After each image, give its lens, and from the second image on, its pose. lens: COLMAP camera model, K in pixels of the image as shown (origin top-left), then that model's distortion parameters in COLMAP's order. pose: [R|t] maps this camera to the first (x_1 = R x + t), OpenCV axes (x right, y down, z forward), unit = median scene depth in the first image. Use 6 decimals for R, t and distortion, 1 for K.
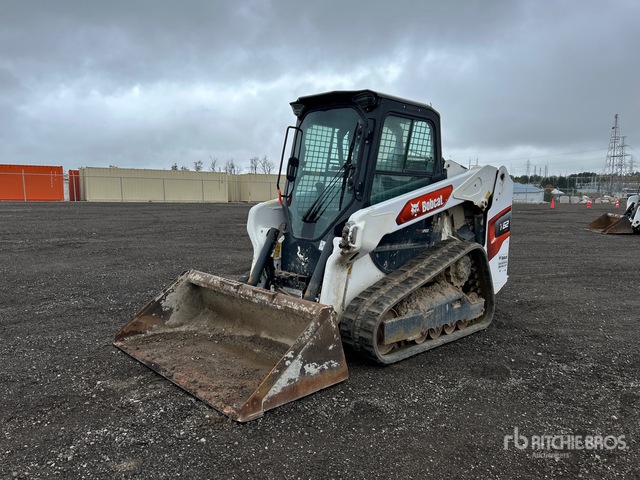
lens RADIAL K [[455.0, 0, 310.7], [0, 455.0, 242.0], [0, 0, 1]] dist [0.005127, 0.000336]
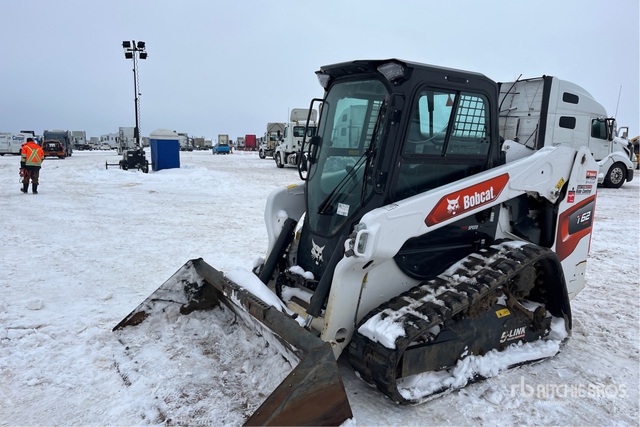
lens RADIAL K [[457.9, 0, 320.0], [0, 457.9, 213.5], [0, 0, 1]] dist [0.003851, 0.001465]
pose [[0.984153, 0.040114, -0.172727, 0.125708], [-0.032394, 0.998356, 0.047287, -0.081840], [0.174340, -0.040942, 0.983834, 0.143437]]
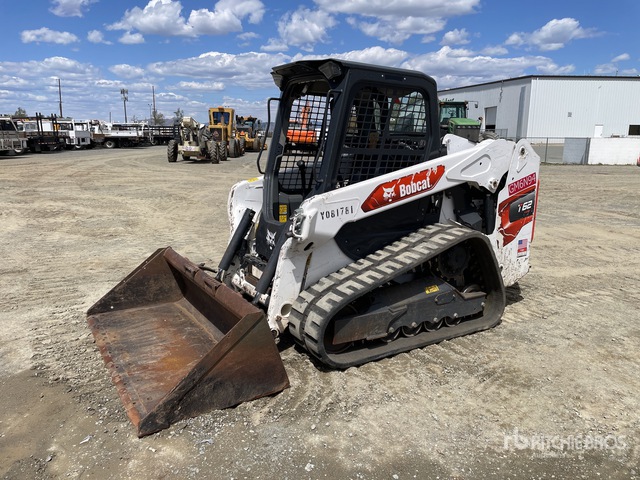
lens RADIAL K [[455.0, 0, 310.7], [0, 455.0, 242.0], [0, 0, 1]] dist [0.005127, 0.000336]
pose [[0.979389, 0.040671, -0.197845, 0.236729], [-0.021609, 0.994994, 0.097571, -0.056338], [0.200823, -0.091285, 0.975365, 0.081958]]
